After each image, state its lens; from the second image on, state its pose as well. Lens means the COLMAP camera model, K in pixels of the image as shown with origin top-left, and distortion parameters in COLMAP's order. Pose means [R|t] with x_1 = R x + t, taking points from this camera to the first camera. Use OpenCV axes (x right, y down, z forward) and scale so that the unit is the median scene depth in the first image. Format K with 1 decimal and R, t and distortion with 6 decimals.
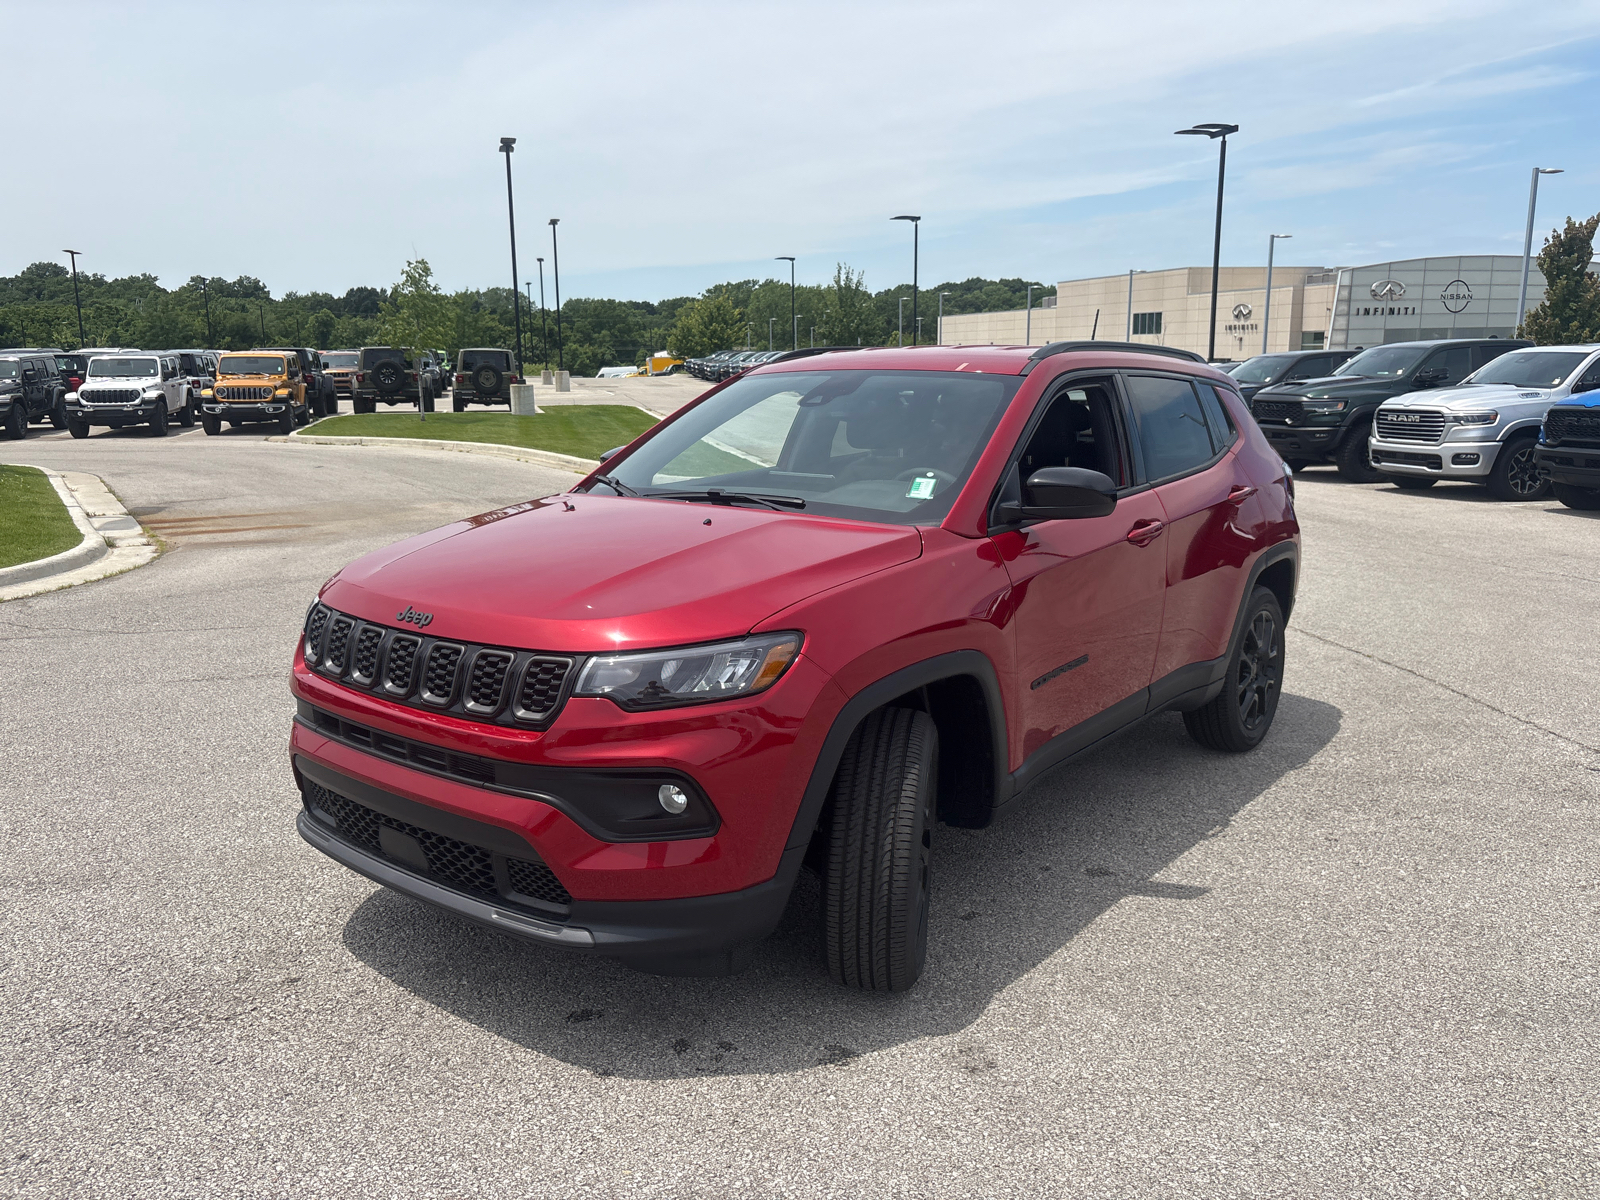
lens RADIAL K [[1207.2, 0, 800.0], [0, 1207.2, 600.0], [0, 0, 1]] dist [0.008314, -0.000141]
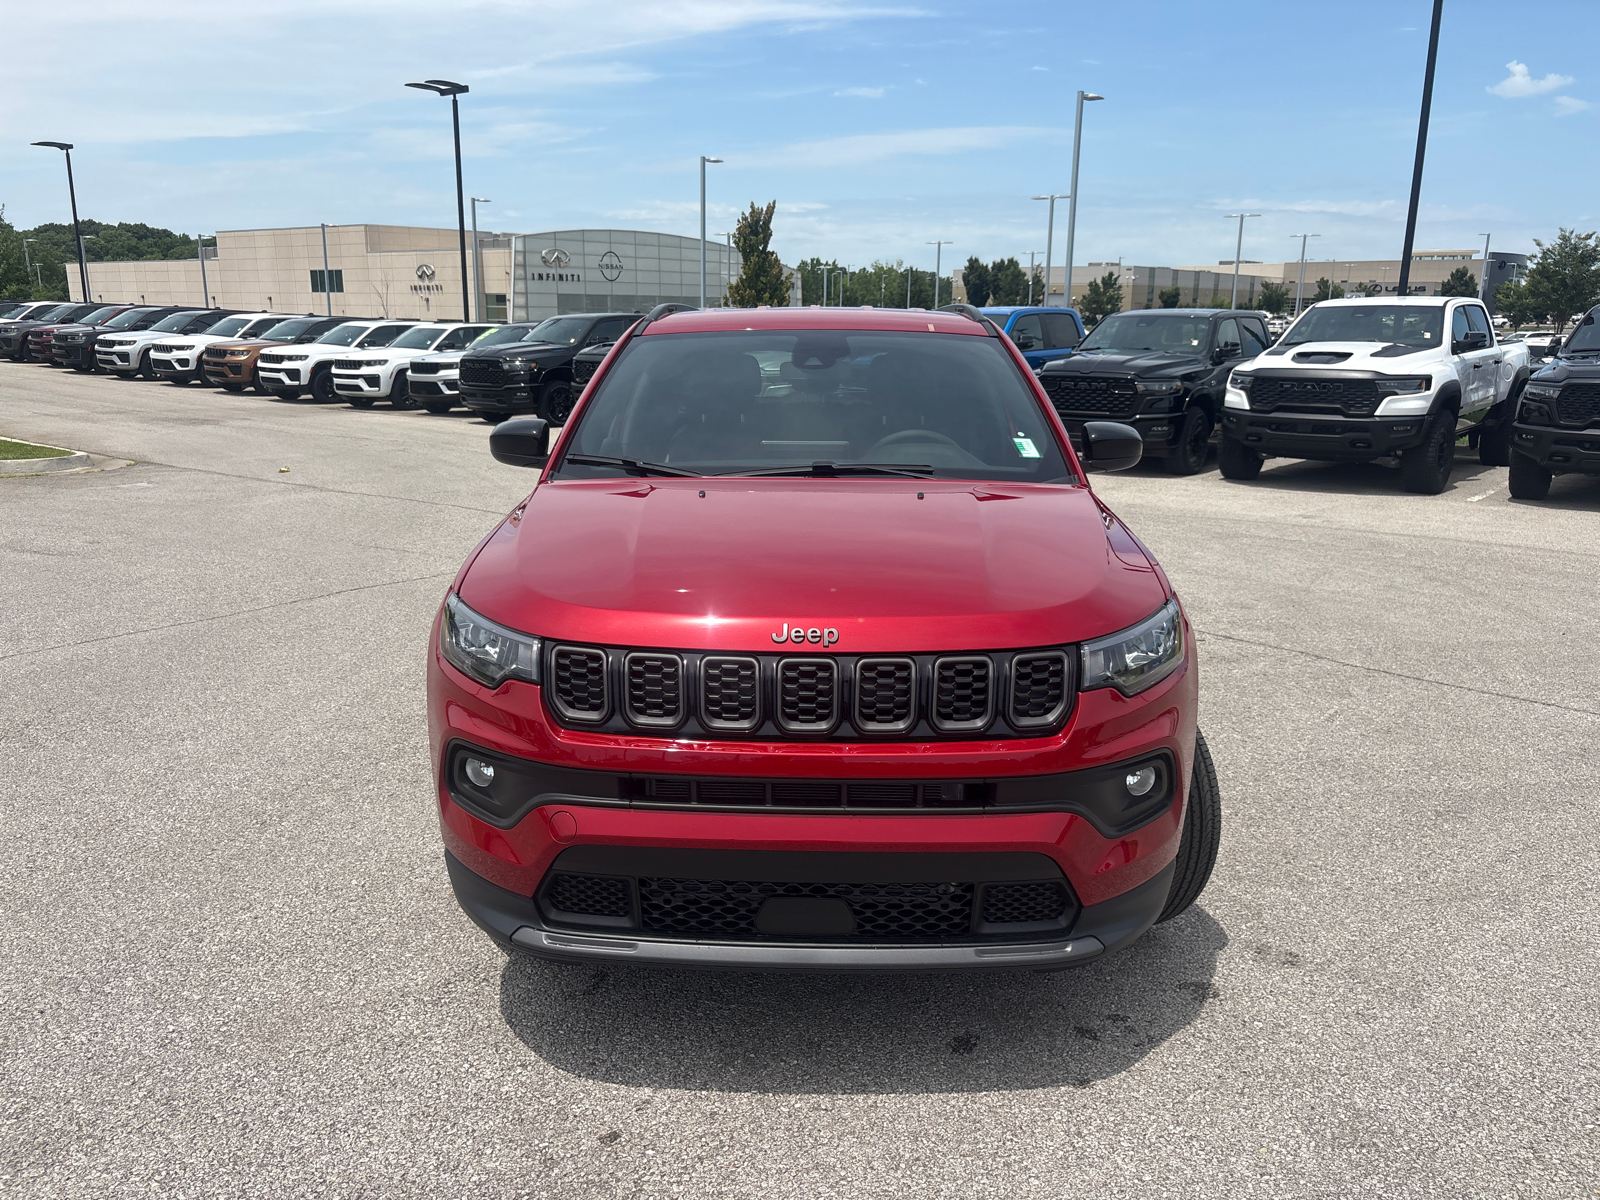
lens RADIAL K [[1216.7, 0, 816.0], [0, 1216.7, 600.7], [0, 0, 1]] dist [0.000541, 0.005660]
pose [[0.799744, -0.121857, 0.587844, -0.629304], [0.104085, 0.992498, 0.064136, -0.048983], [-0.591250, 0.009894, 0.806428, 0.262407]]
